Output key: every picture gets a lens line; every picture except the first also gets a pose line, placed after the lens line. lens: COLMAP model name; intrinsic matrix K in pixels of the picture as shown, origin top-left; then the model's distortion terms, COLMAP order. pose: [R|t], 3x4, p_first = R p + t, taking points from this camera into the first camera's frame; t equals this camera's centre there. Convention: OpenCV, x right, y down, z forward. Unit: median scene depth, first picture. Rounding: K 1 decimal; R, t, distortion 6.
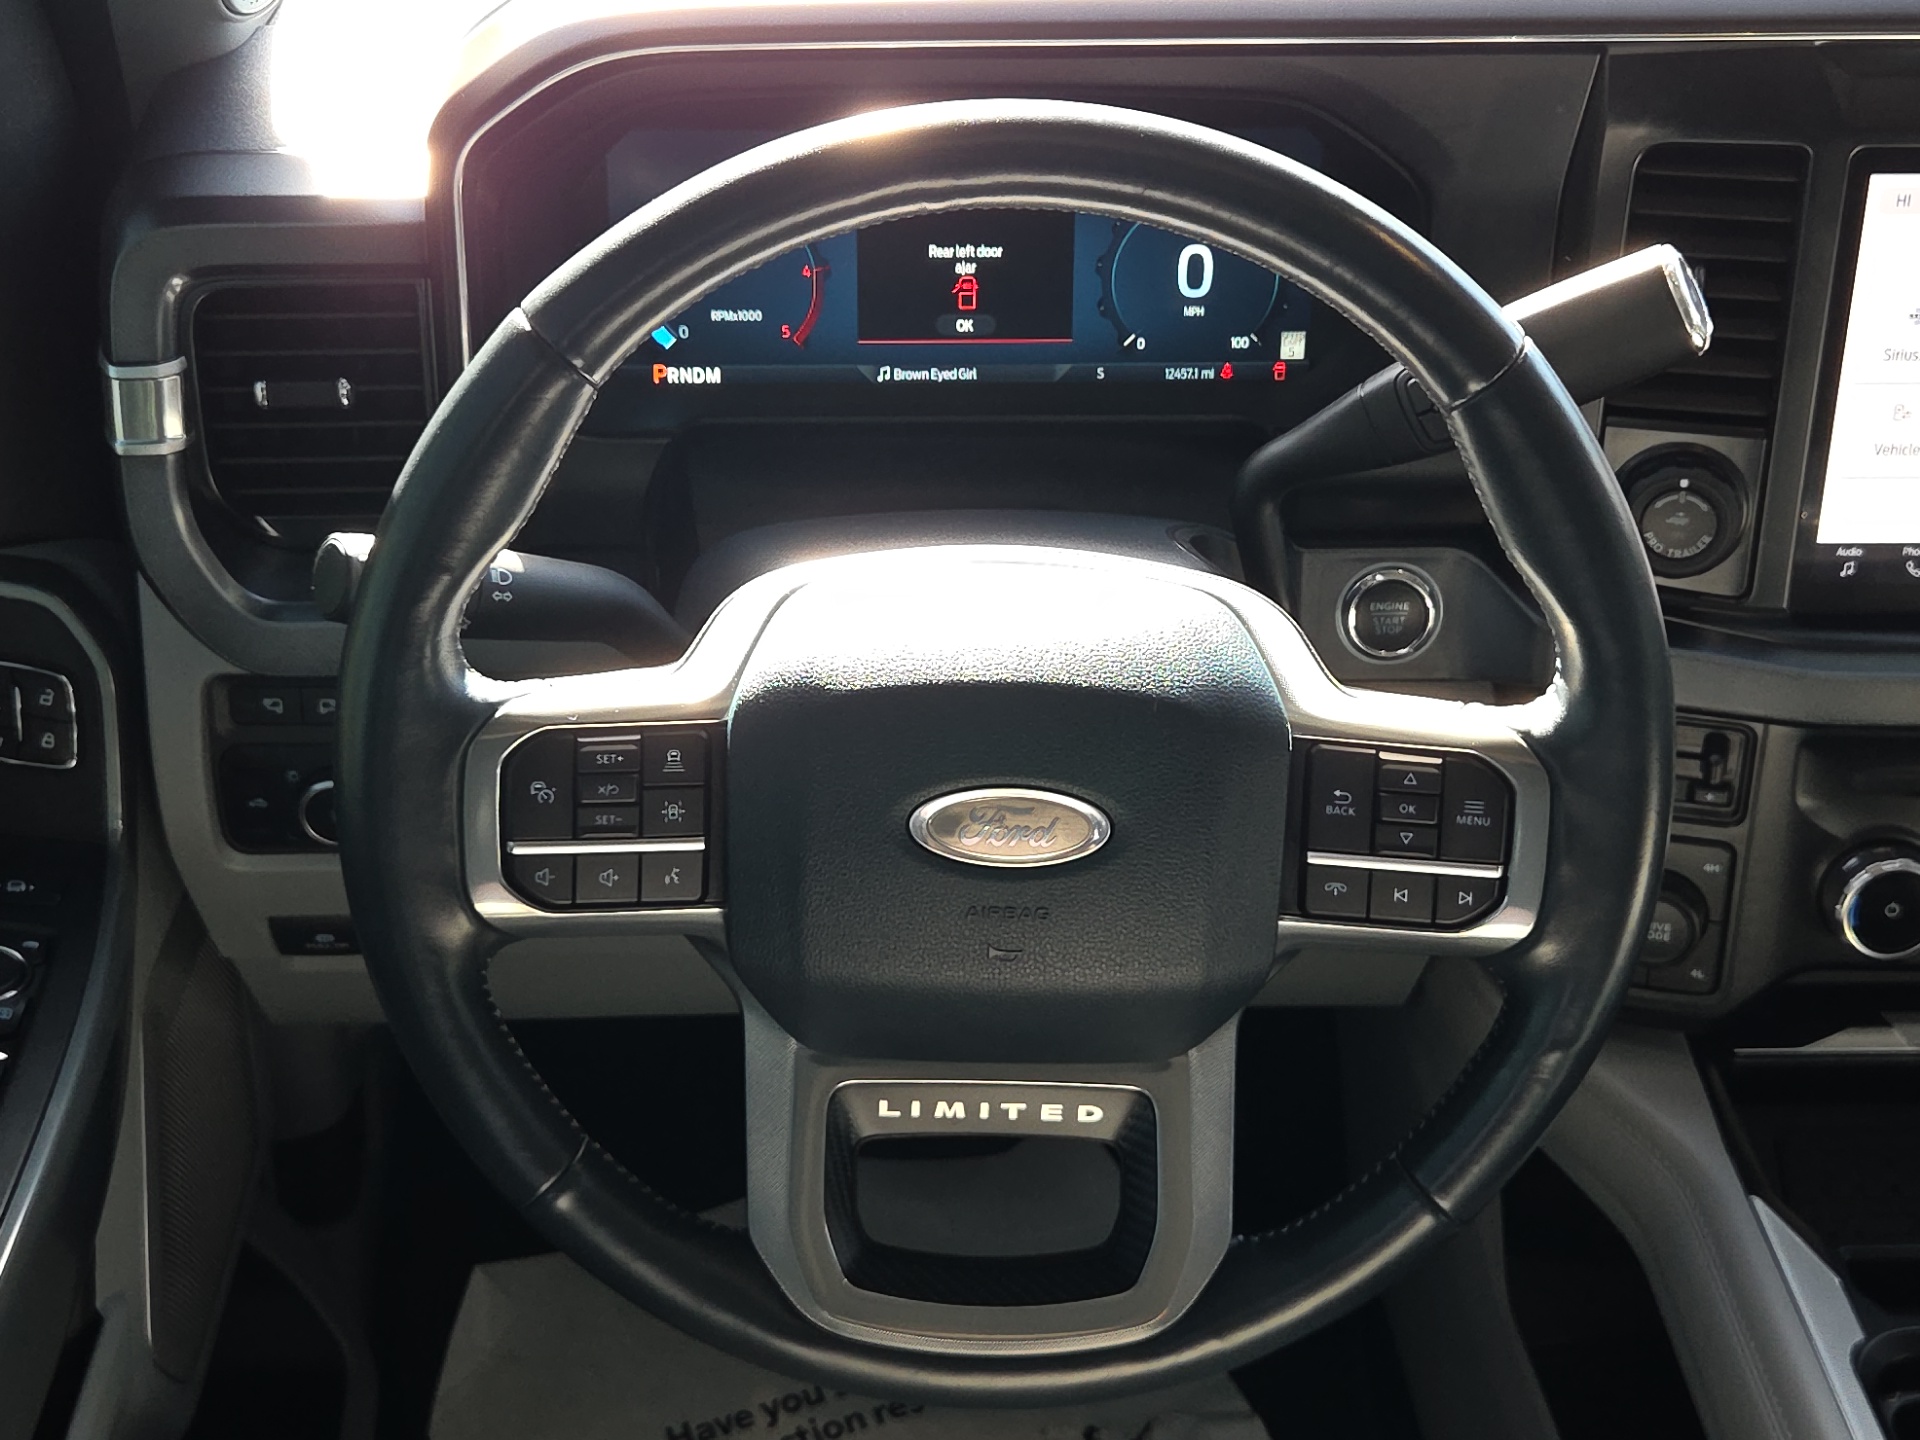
lens RADIAL K [[2599.7, 0, 964.7], [0, 2599.7, 686.7], [0, 0, 1]] dist [0.050733, 0.000000]
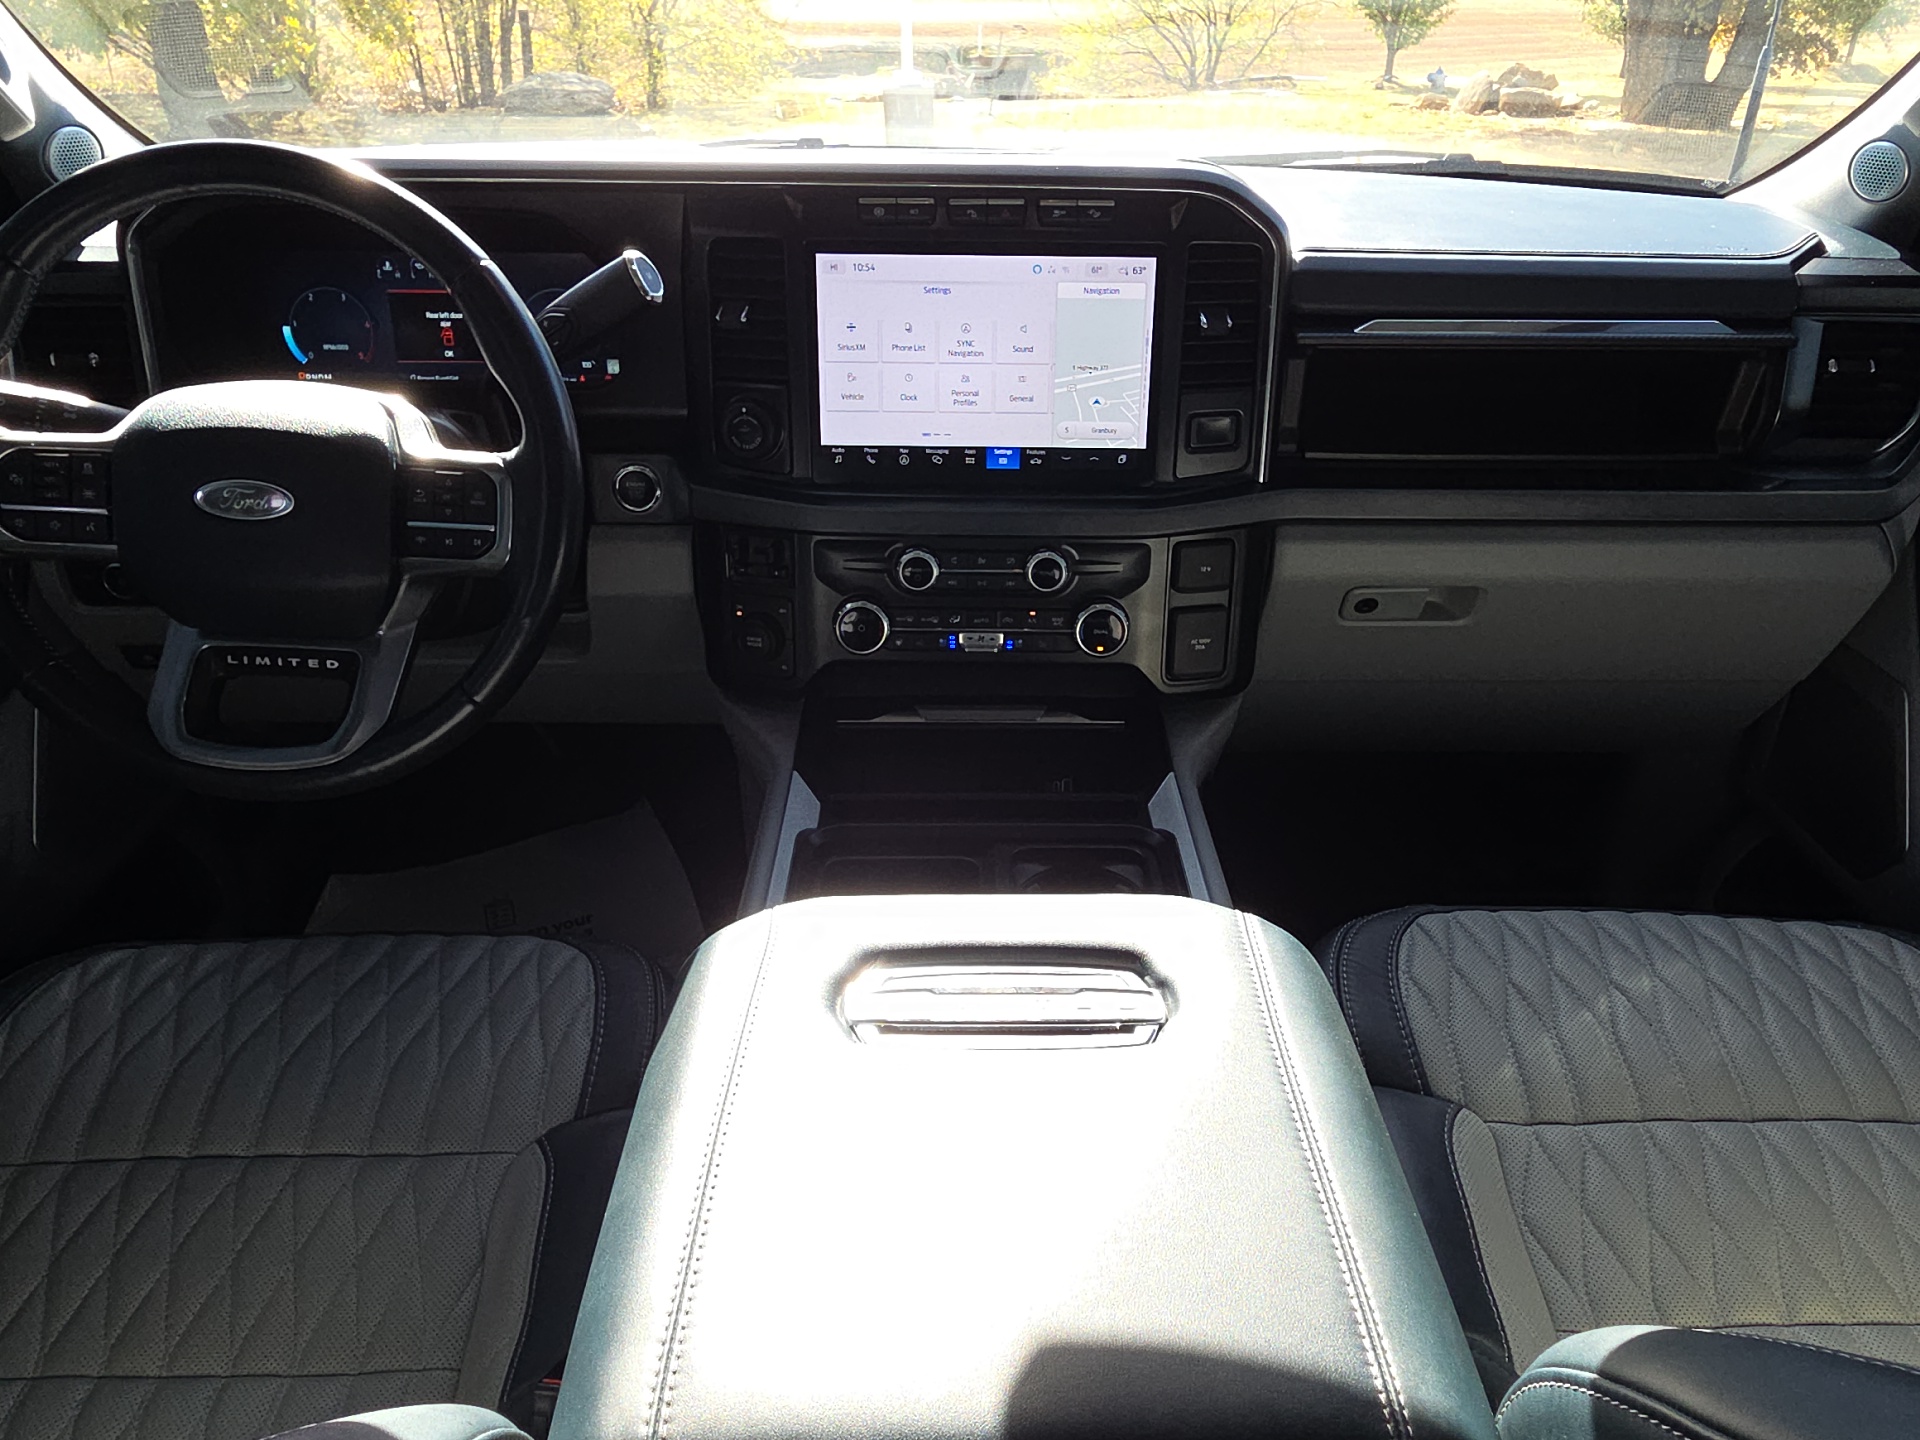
lens RADIAL K [[1310.9, 0, 947.7], [0, 1310.9, 704.9], [0, 0, 1]] dist [0.002563, 0.003081]
pose [[0.999678, 0.012191, -0.022258, 0.459114], [-0.013214, 0.998836, -0.046395, 0.197190], [0.021666, 0.046674, 0.998675, -0.008525]]
